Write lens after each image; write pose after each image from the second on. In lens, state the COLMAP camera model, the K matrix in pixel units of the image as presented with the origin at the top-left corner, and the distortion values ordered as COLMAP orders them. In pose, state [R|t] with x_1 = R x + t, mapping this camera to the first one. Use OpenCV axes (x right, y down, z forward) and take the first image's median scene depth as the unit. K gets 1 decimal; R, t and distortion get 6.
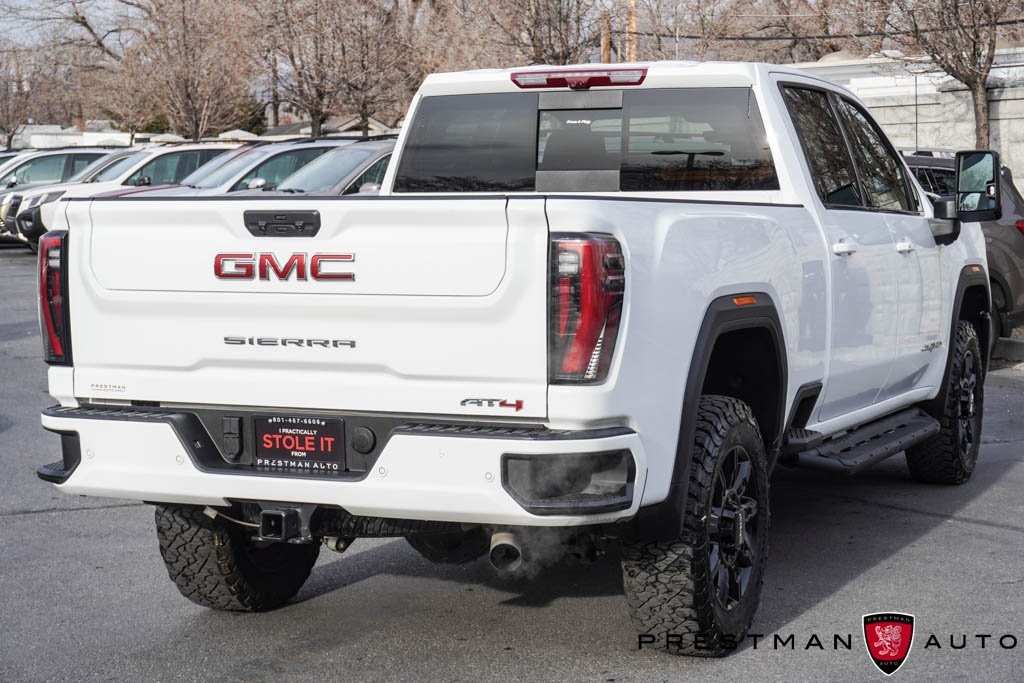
lens RADIAL K [[2013.2, 0, 509.7], [0, 2013.2, 341.2], [0, 0, 1]] dist [0.046139, 0.000000]
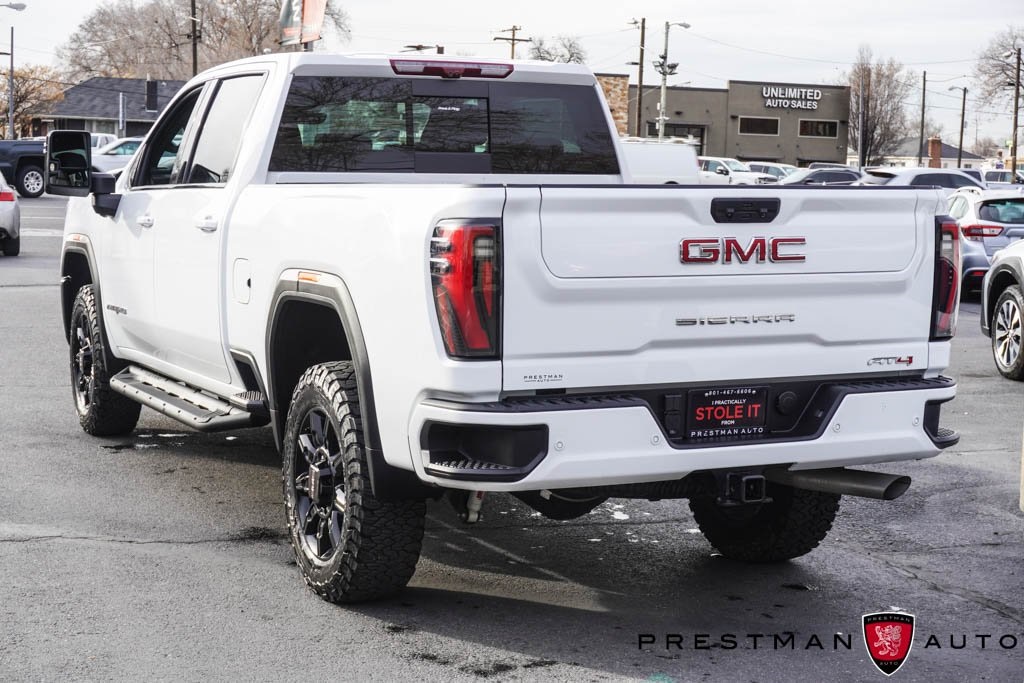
lens RADIAL K [[1754.4, 0, 519.2], [0, 1754.4, 344.3], [0, 0, 1]] dist [0.027855, 0.000000]
pose [[0.646439, -0.067833, 0.759944, -0.896102], [0.041165, 0.997690, 0.054037, -0.041945], [-0.761854, -0.003648, 0.647738, 0.474554]]
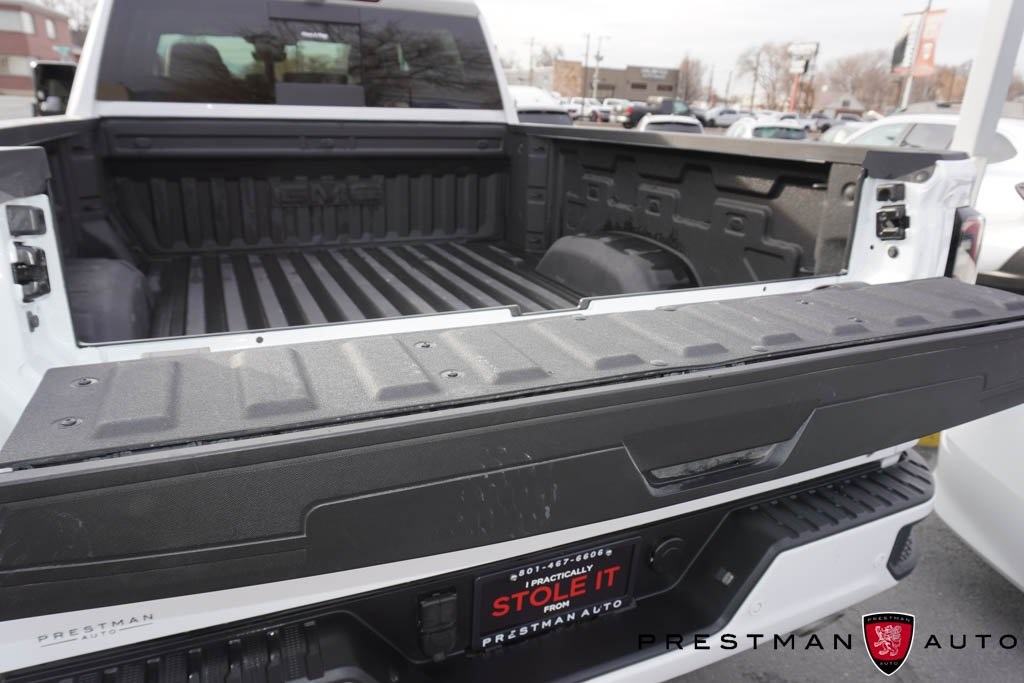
lens RADIAL K [[678.2, 0, 511.5], [0, 678.2, 340.8], [0, 0, 1]] dist [-0.010085, 0.015828]
pose [[0.675344, -0.224532, 0.702493, -0.235427], [0.021532, 0.958126, 0.285538, -0.074891], [-0.737189, -0.177710, 0.651898, 0.897588]]
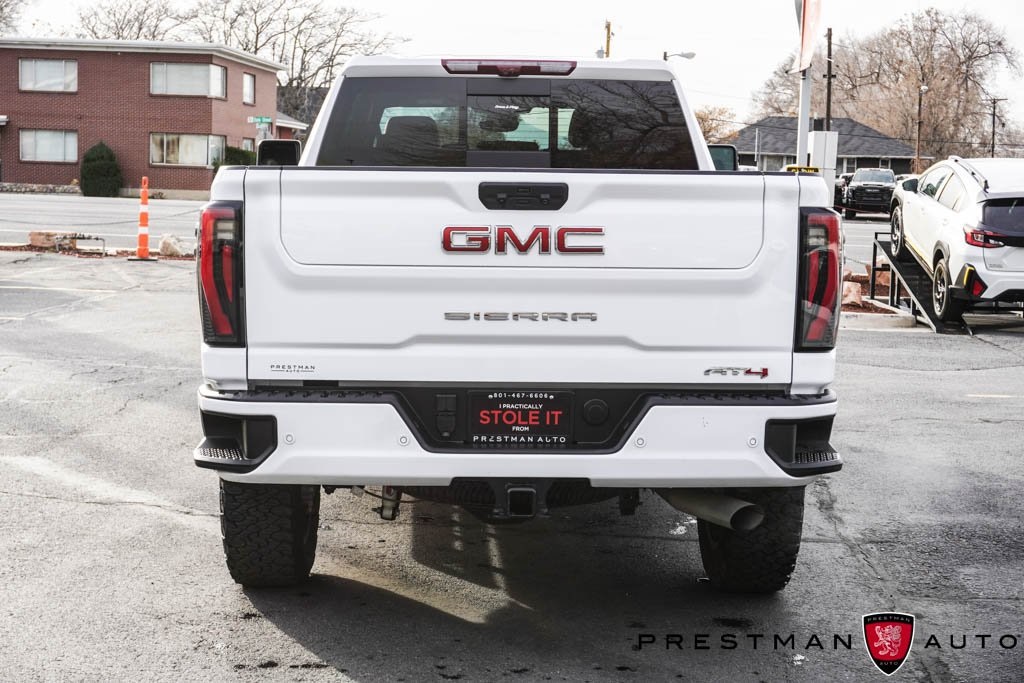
lens RADIAL K [[1588.9, 0, 511.2], [0, 1588.9, 341.6], [0, 0, 1]] dist [0.012004, 0.000000]
pose [[0.904987, -0.026909, 0.424588, -0.442024], [0.015763, 0.999433, 0.029743, -0.010459], [-0.425148, -0.020224, 0.904898, 0.294115]]
